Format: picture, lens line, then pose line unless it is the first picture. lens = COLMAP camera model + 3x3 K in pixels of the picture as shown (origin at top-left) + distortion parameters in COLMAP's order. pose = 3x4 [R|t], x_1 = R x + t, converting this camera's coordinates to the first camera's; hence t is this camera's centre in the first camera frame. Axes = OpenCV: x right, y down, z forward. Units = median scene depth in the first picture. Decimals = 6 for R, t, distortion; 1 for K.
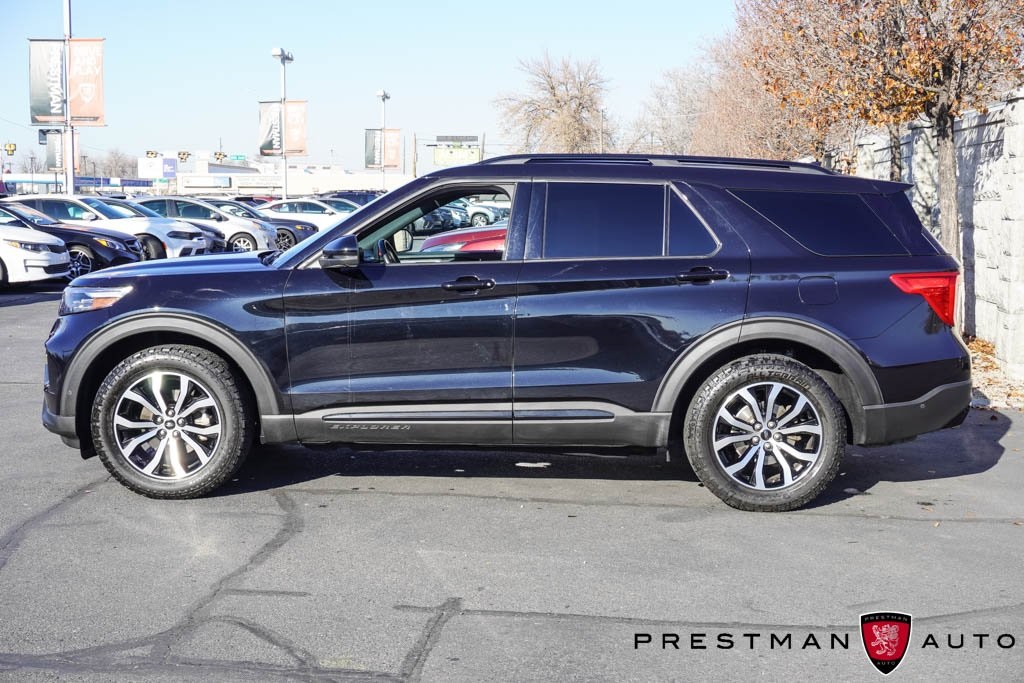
lens RADIAL K [[1367.7, 0, 511.7], [0, 1367.7, 345.6], [0, 0, 1]] dist [-0.042587, 0.000000]
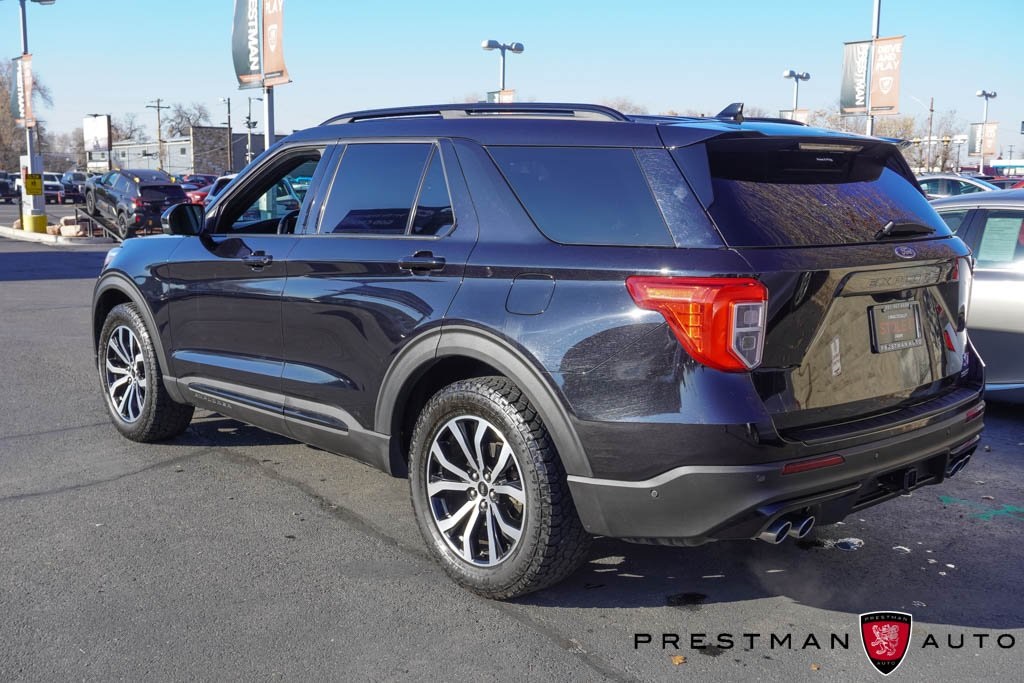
lens RADIAL K [[1079.7, 0, 511.1], [0, 1079.7, 341.2], [0, 0, 1]] dist [-0.004461, 0.000000]
pose [[0.697552, 0.102196, -0.709209, 0.580358], [-0.074362, 0.994757, 0.070203, -0.052014], [0.712666, 0.003768, 0.701494, 0.598113]]
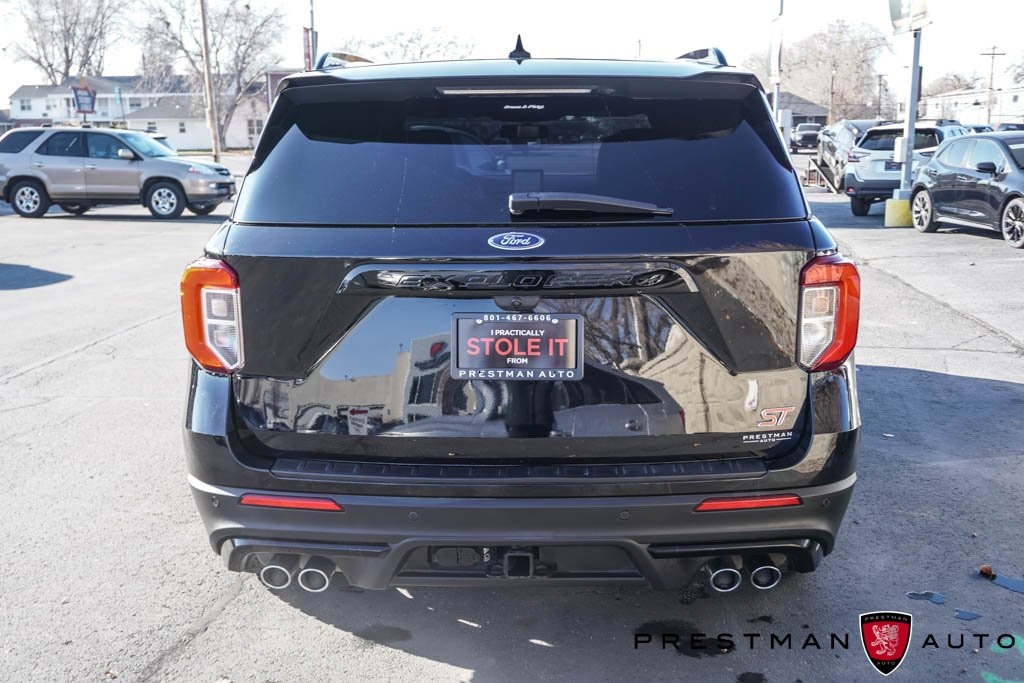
lens RADIAL K [[1029.2, 0, 508.1], [0, 1029.2, 342.6], [0, 0, 1]] dist [0.009569, 0.000000]
pose [[0.002496, 0.191513, -0.981487, 0.590793], [-0.091962, 0.977375, 0.190477, -0.057335], [0.995759, 0.089784, 0.020052, 0.648378]]
